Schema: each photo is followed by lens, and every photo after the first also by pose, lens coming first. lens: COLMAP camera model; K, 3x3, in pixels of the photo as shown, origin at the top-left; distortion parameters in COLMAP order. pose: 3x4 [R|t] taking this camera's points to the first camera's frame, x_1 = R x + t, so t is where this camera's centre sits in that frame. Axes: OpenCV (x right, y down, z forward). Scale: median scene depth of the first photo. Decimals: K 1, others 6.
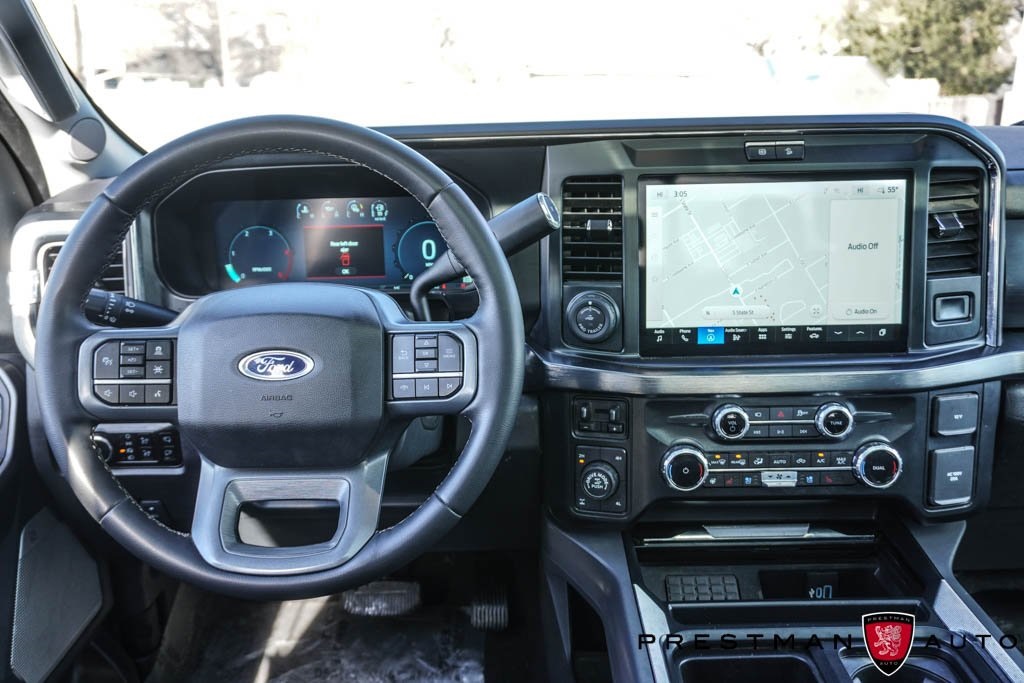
lens RADIAL K [[961.7, 0, 512.0], [0, 961.7, 341.5], [0, 0, 1]] dist [-0.015431, 0.000055]
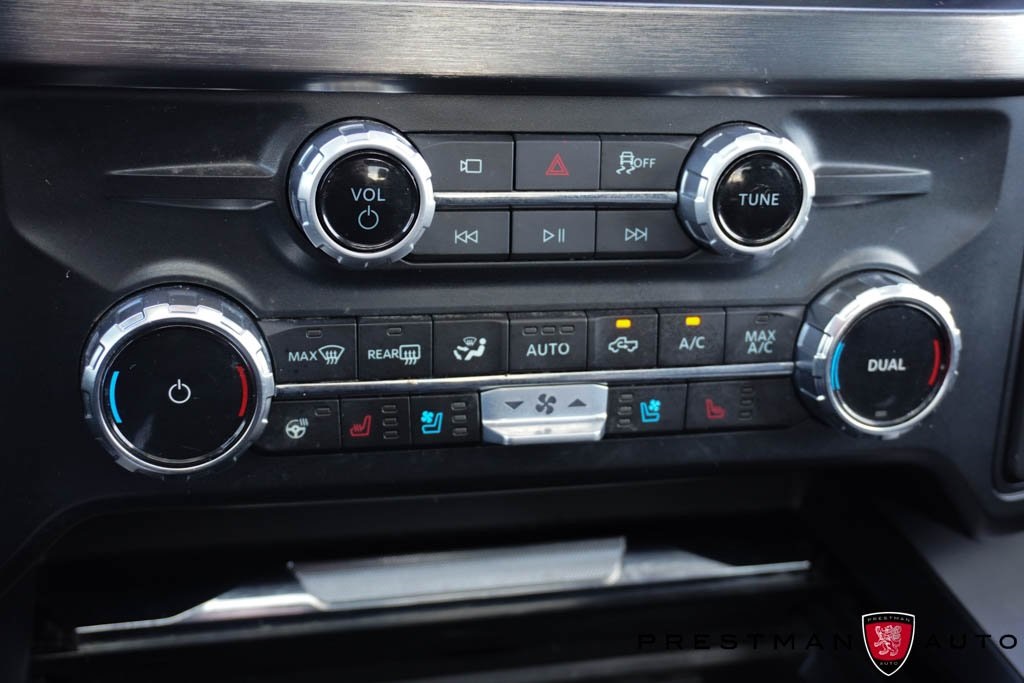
lens RADIAL K [[1297.6, 0, 512.0], [0, 1297.6, 341.5], [0, 0, 1]] dist [0.000360, 0.000579]
pose [[0.960537, -0.018559, 0.277532, 0.170277], [-0.014190, 0.993203, 0.115529, 0.082073], [-0.277790, -0.114908, 0.953745, 0.663185]]
